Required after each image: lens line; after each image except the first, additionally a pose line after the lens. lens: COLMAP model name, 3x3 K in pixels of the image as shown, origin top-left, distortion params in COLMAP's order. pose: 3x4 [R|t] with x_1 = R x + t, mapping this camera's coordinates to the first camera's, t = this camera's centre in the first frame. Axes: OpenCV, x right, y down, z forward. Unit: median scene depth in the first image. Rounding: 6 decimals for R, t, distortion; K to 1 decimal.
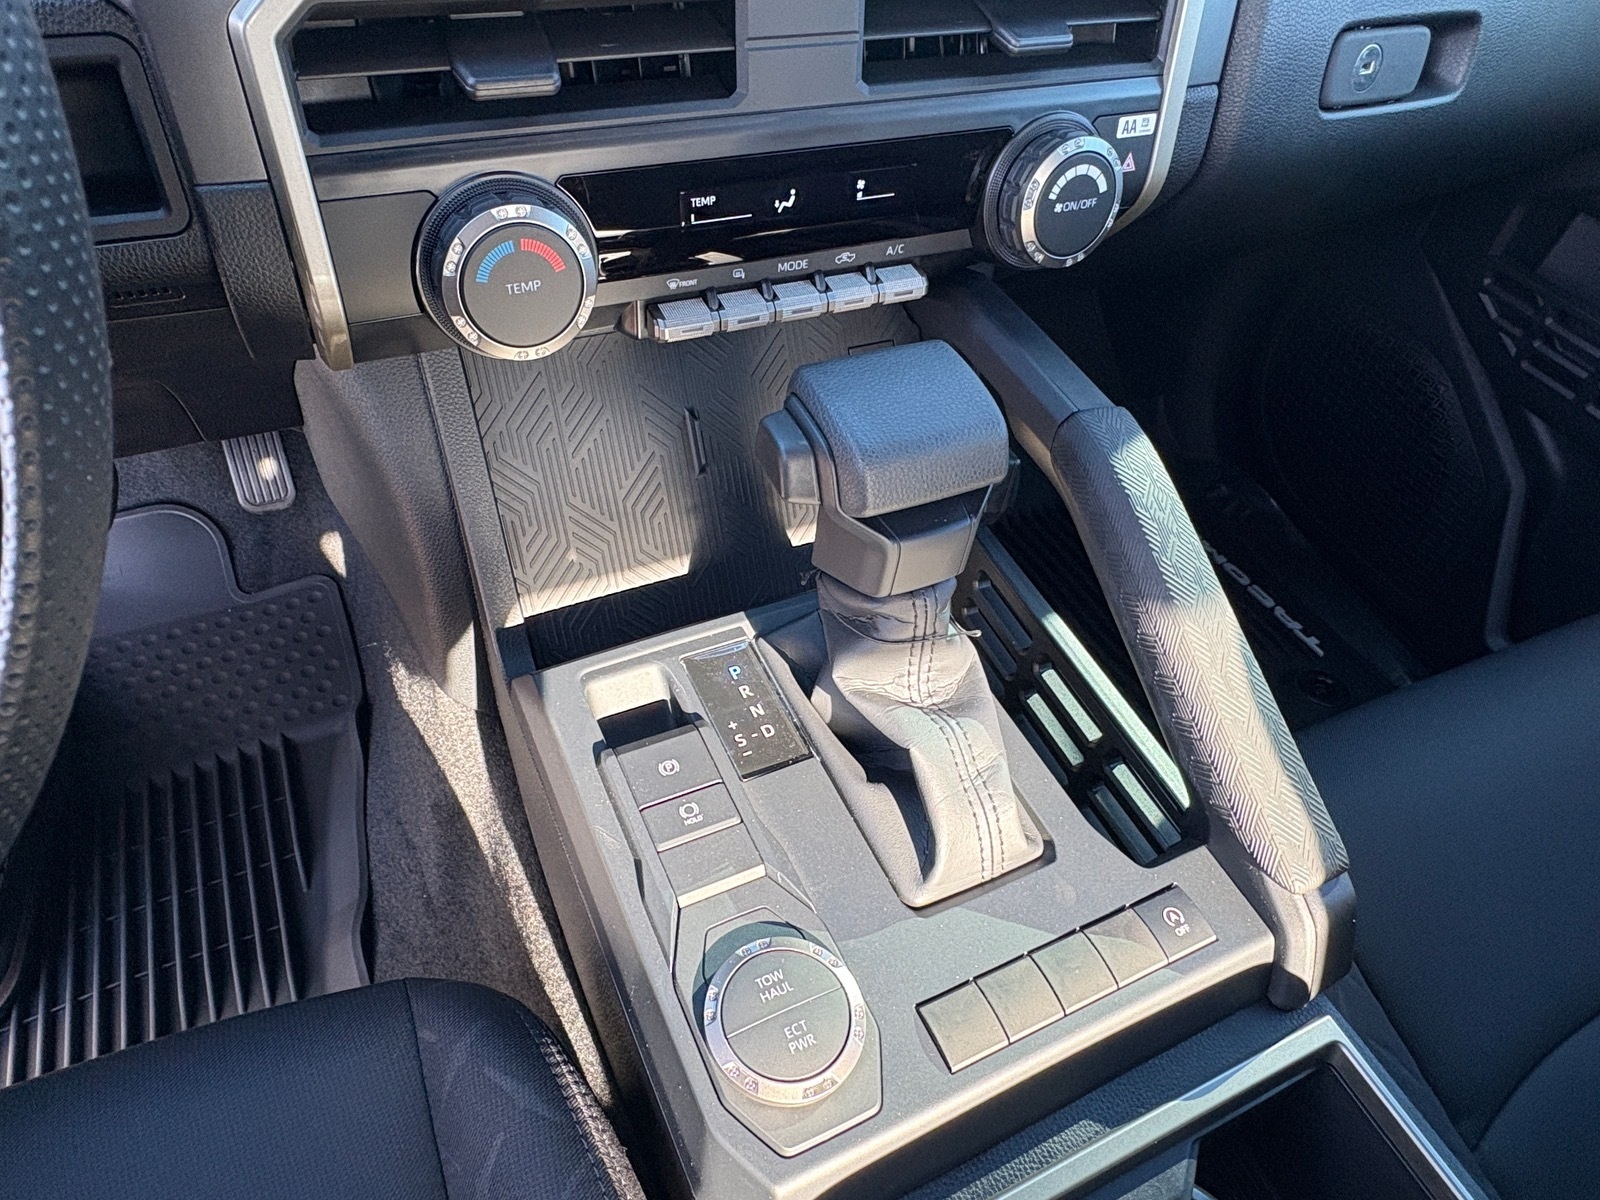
lens RADIAL K [[1003.5, 0, 769.2], [0, 1003.5, 598.0], [0, 0, 1]] dist [-0.001690, 0.008472]
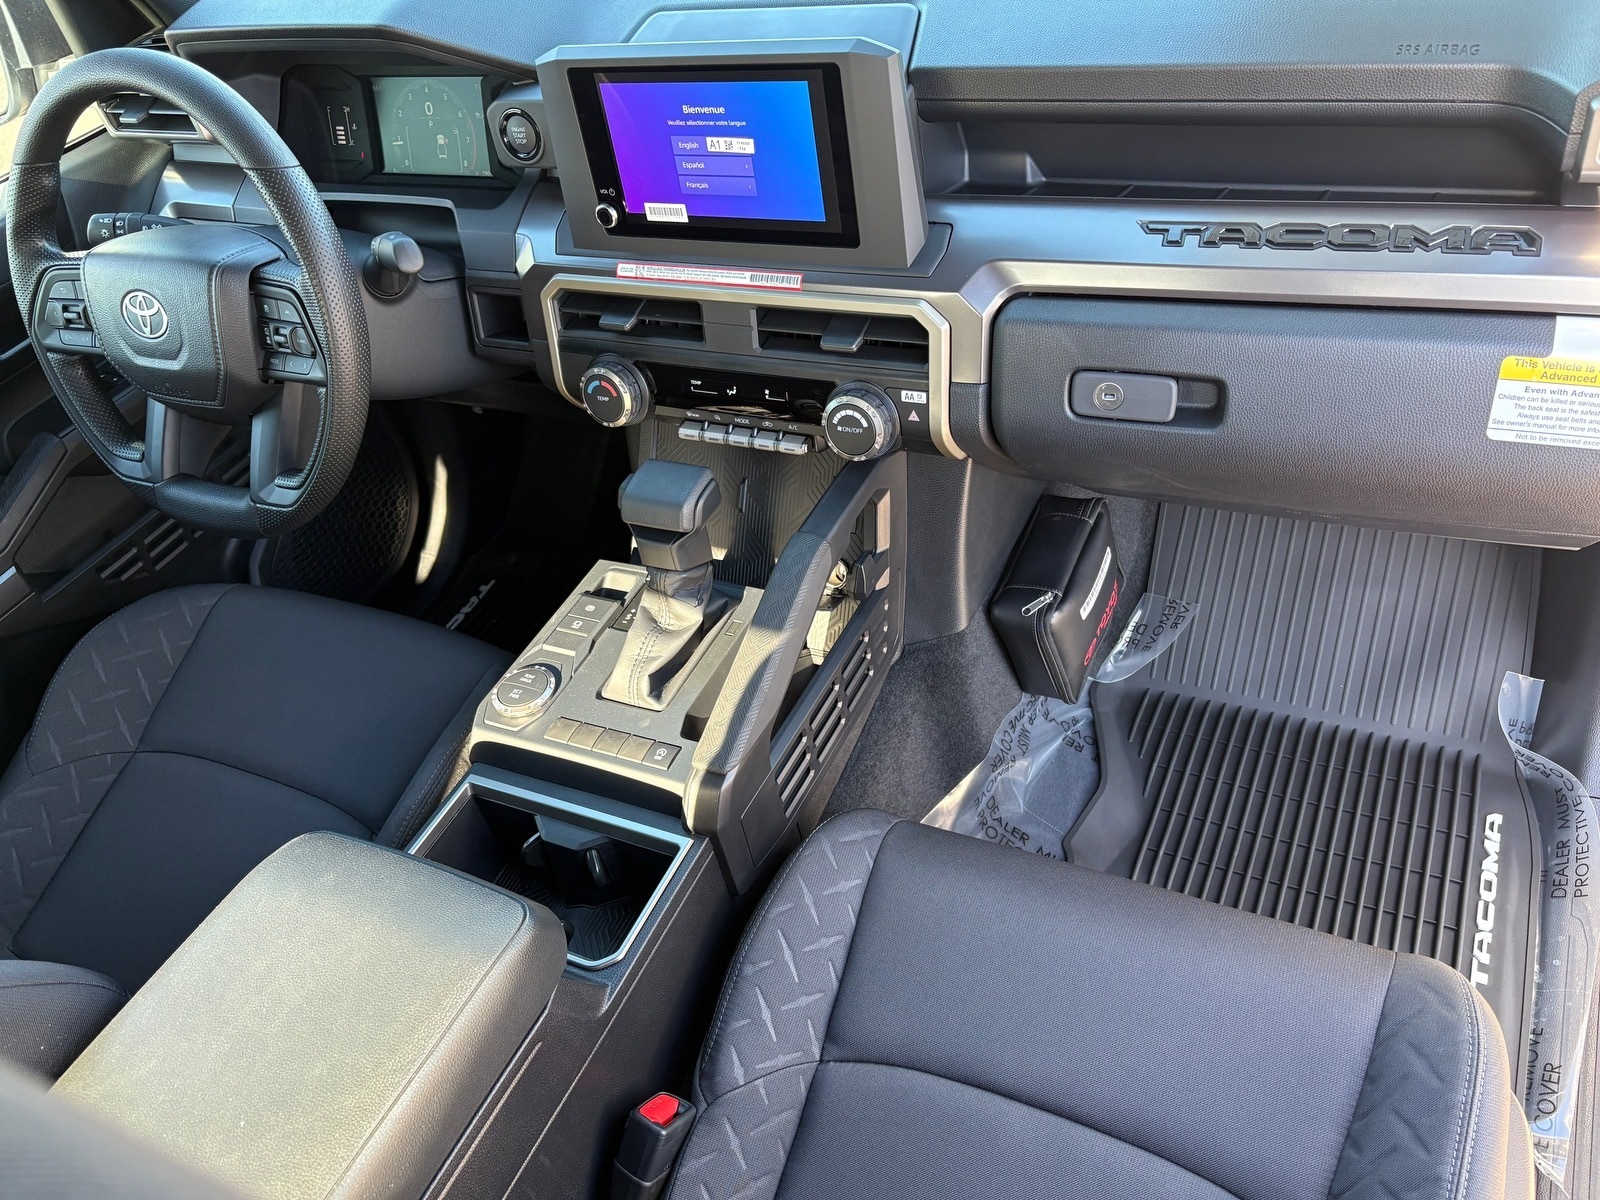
lens RADIAL K [[1213.9, 0, 792.8], [0, 1213.9, 606.2], [0, 0, 1]] dist [0.020189, -0.004504]
pose [[0.594973, 0.364877, -0.716150, 1.989221], [-0.405962, 0.905432, 0.124045, -0.339638], [0.693687, 0.216926, 0.686834, -0.533638]]
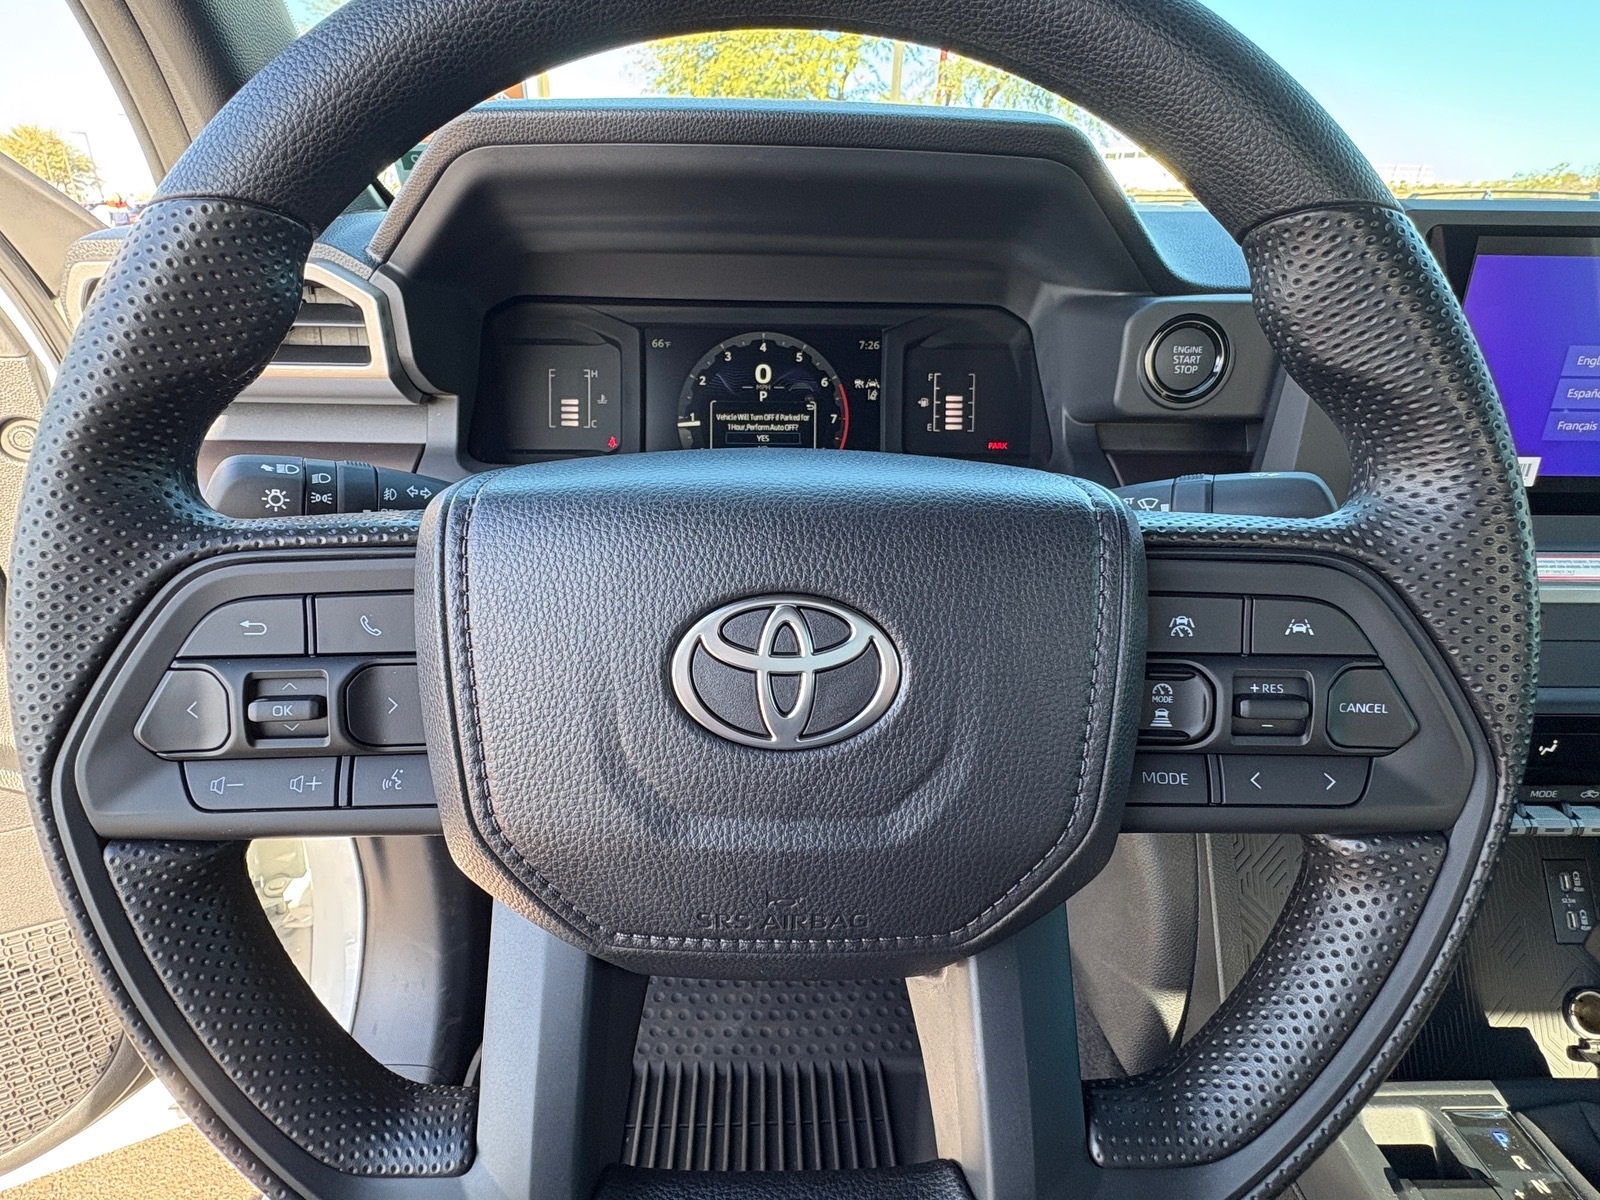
lens RADIAL K [[844.5, 0, 780.5], [0, 844.5, 608.2], [0, 0, 1]] dist [-0.000013, 0.000462]
pose [[0.909463, 0.085373, -0.406926, -0.443165], [-0.248966, 0.895662, -0.368518, 0.093347], [0.333007, 0.436464, 0.835826, -0.319824]]
